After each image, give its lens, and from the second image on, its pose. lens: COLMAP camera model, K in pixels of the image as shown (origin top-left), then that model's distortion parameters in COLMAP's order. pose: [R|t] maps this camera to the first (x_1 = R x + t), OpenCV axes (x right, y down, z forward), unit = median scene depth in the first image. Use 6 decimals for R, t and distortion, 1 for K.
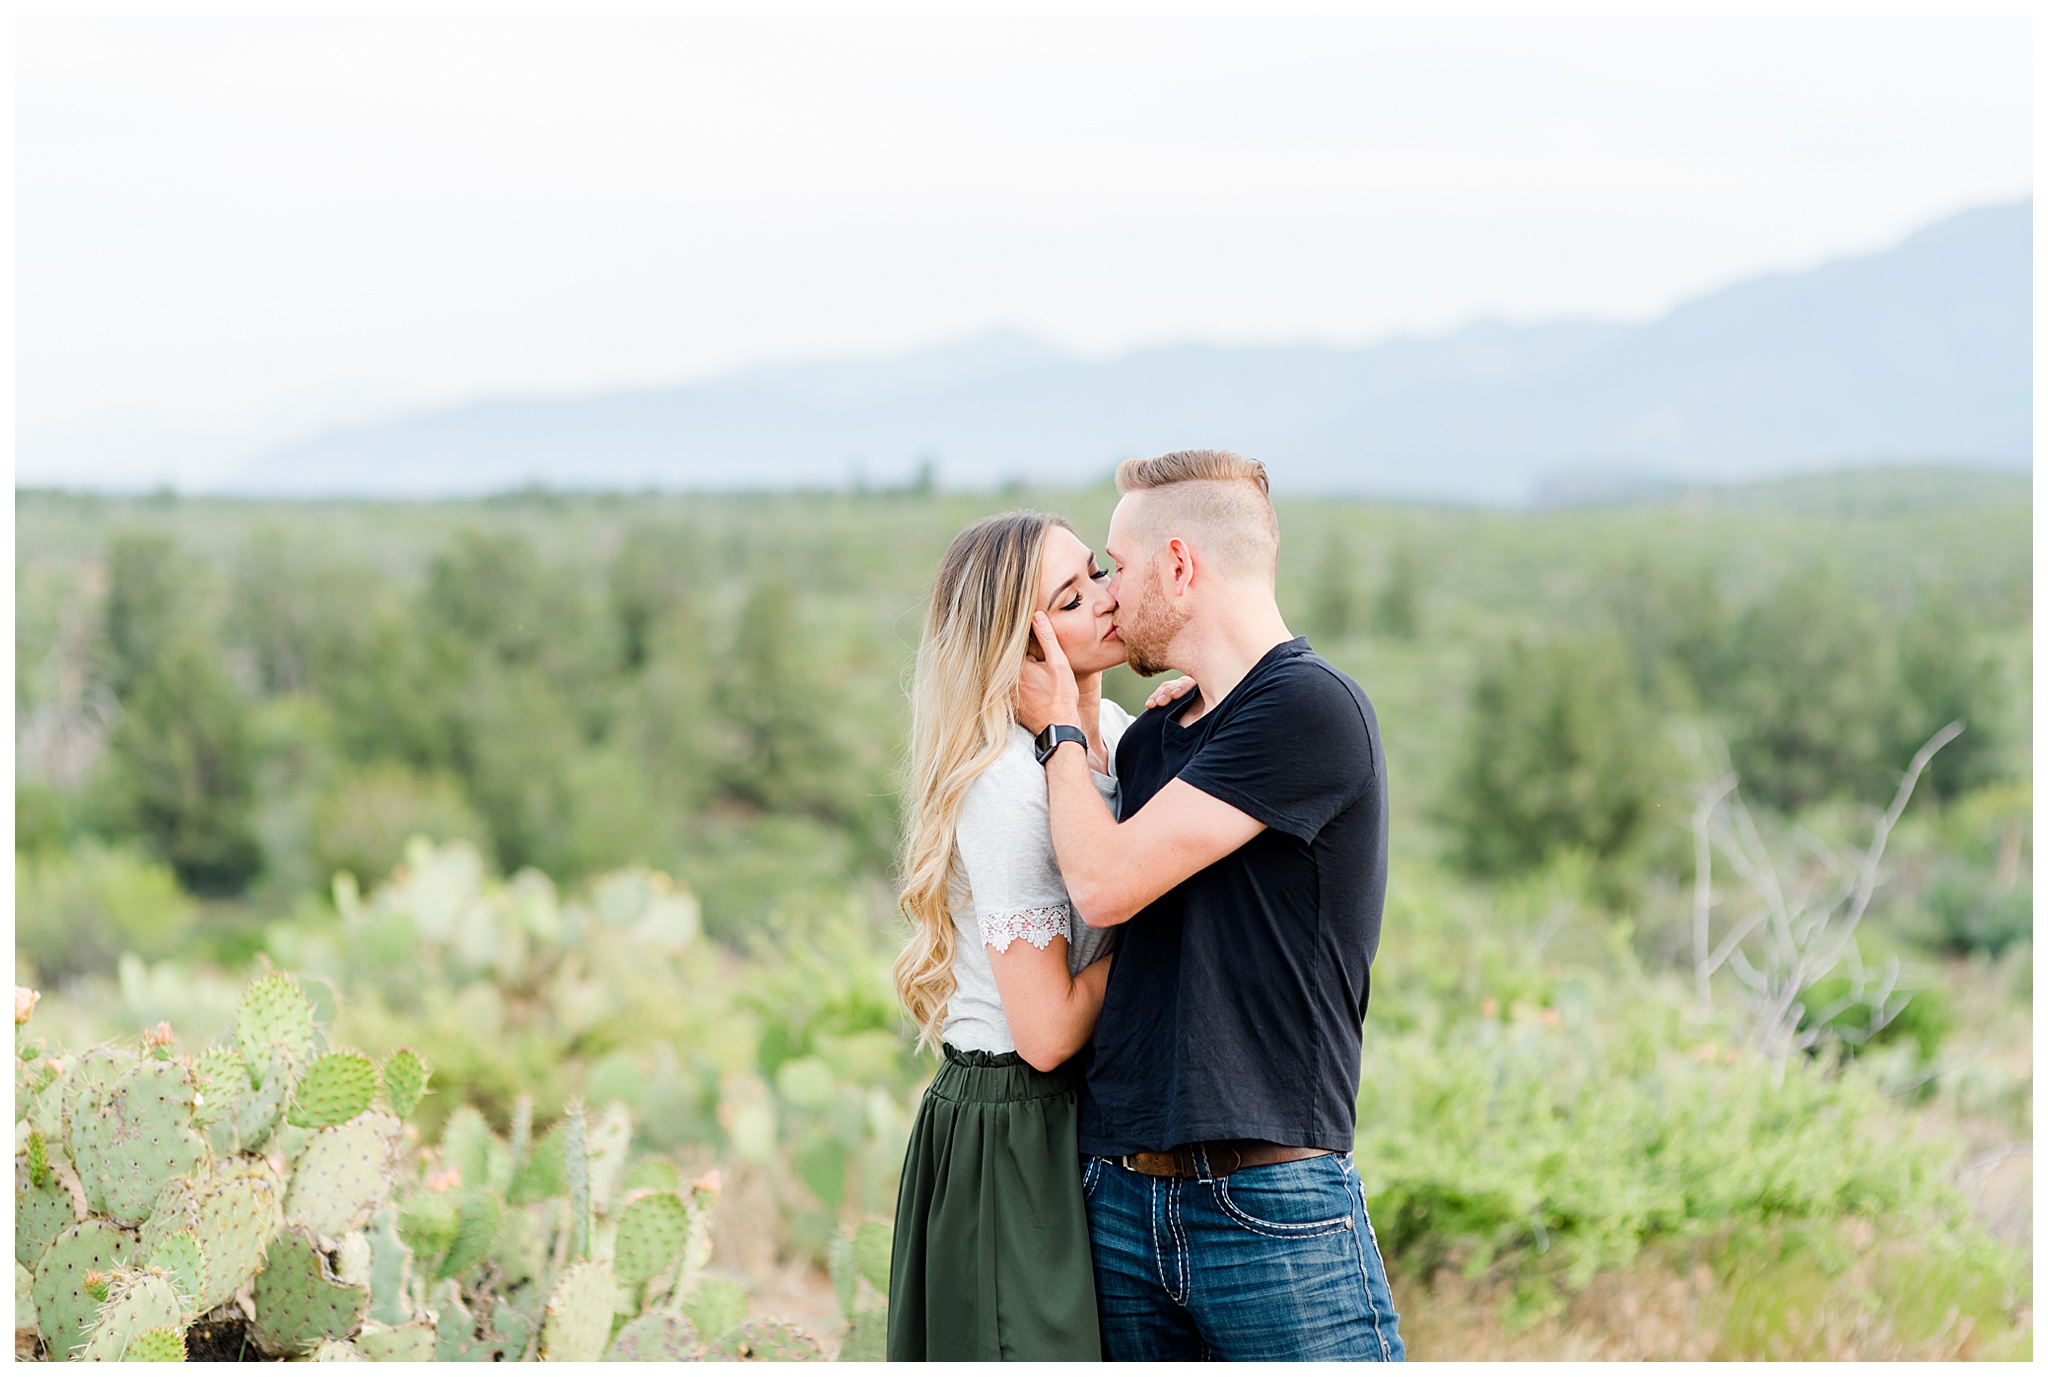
lens RADIAL K [[5255.0, 0, 1024.0], [0, 5255.0, 688.5], [0, 0, 1]] dist [-0.112809, -1.168673]
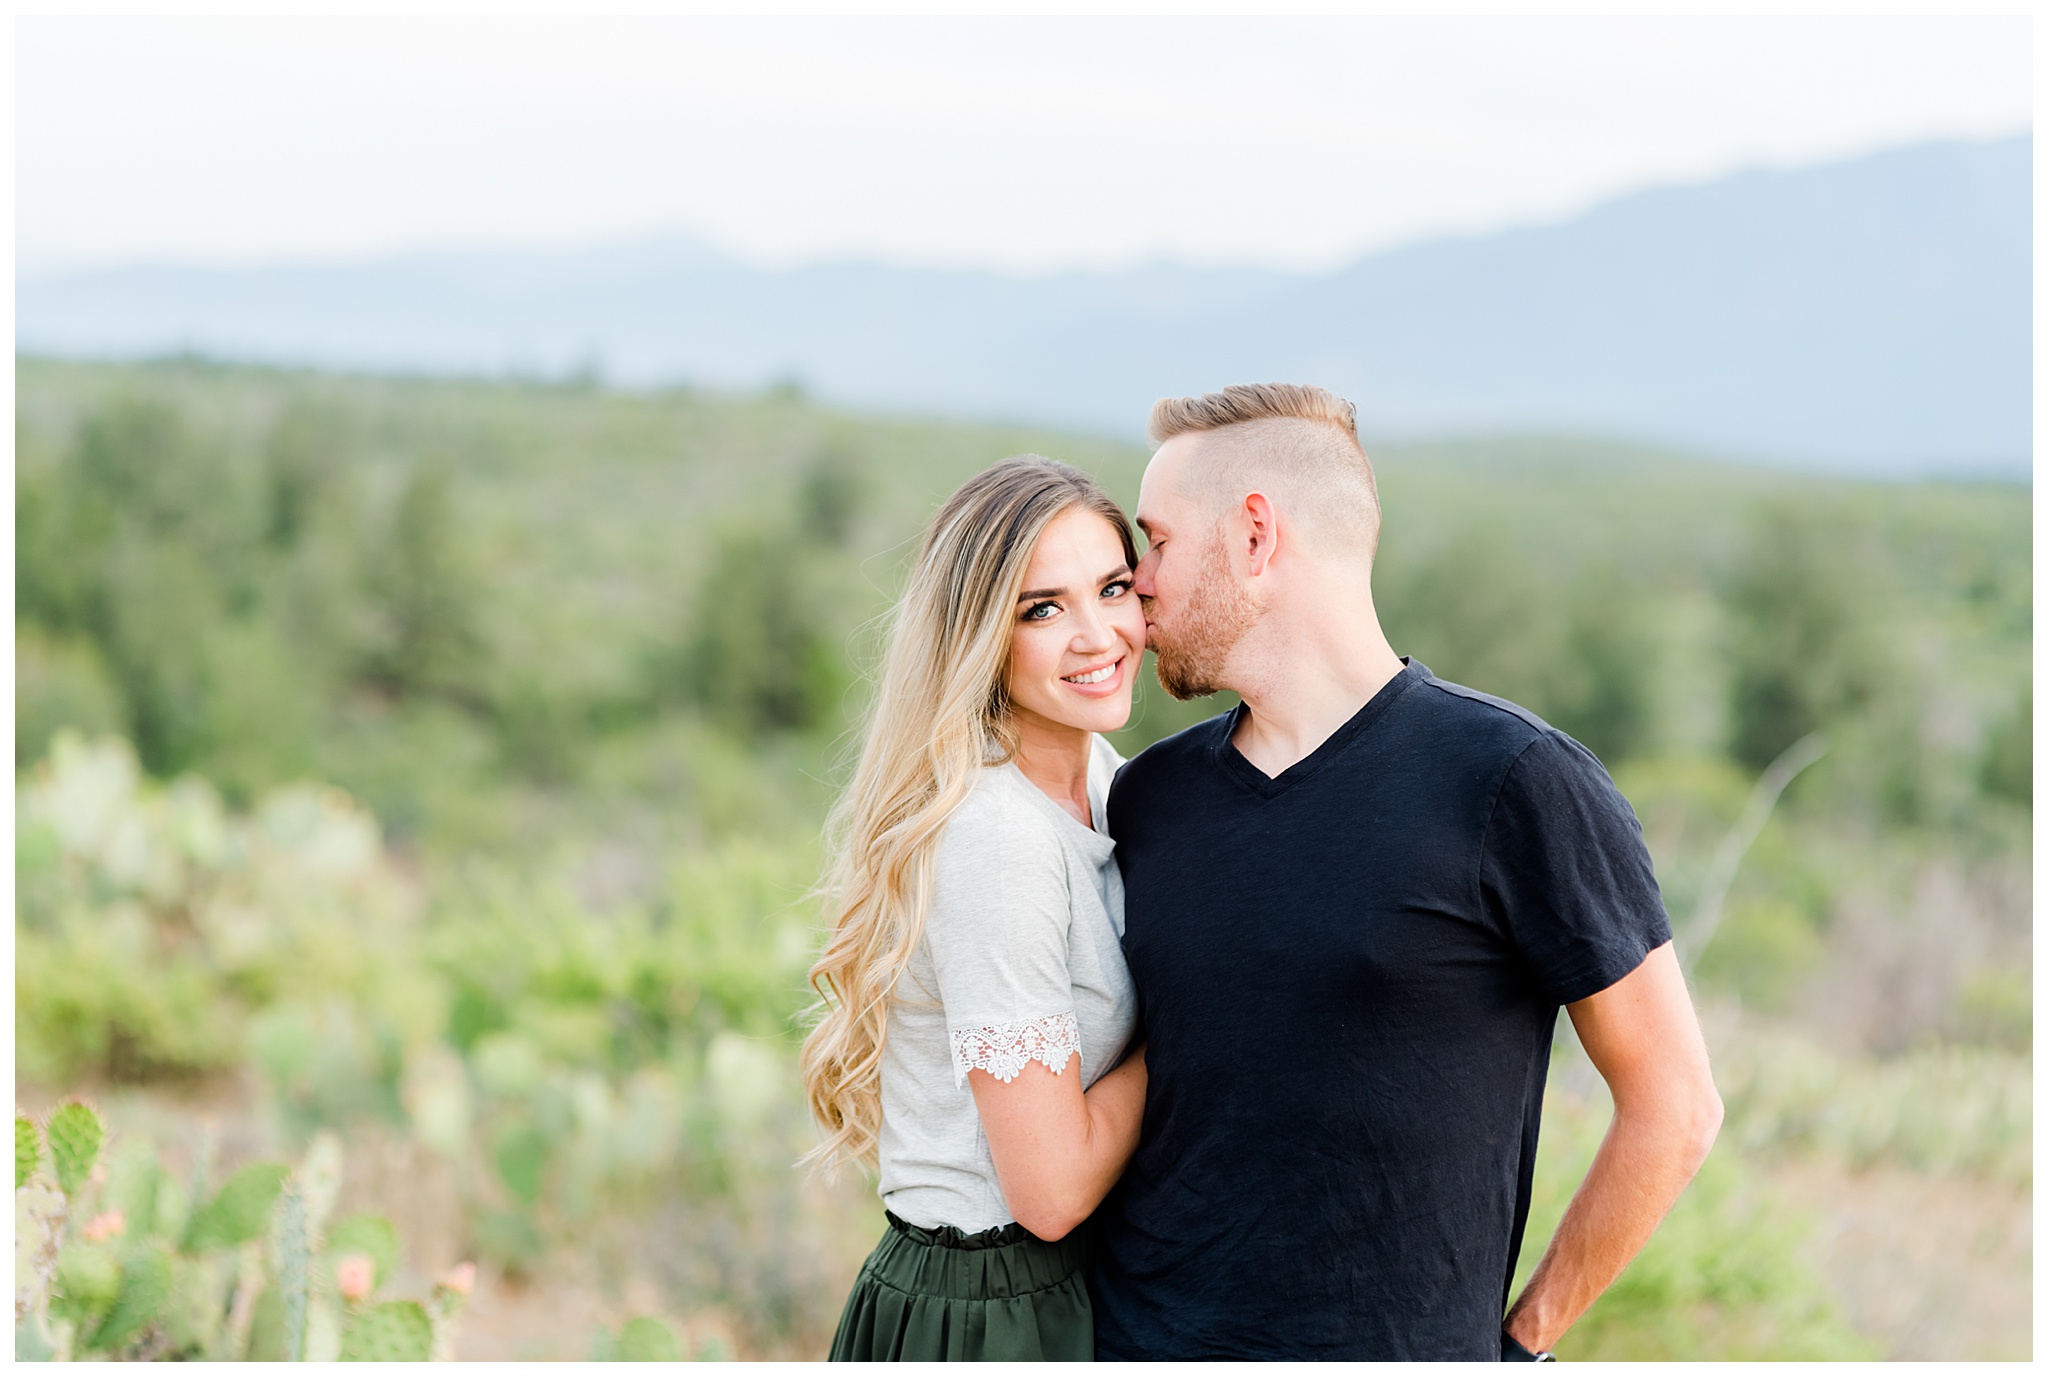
lens RADIAL K [[5255.0, 0, 1024.0], [0, 5255.0, 688.5], [0, 0, 1]] dist [-0.112809, -1.168673]
pose [[0.995109, 0.070131, 0.069567, -0.016541], [-0.071289, 0.997353, 0.014304, -0.003783], [-0.068380, -0.019193, 0.997475, 0.104655]]
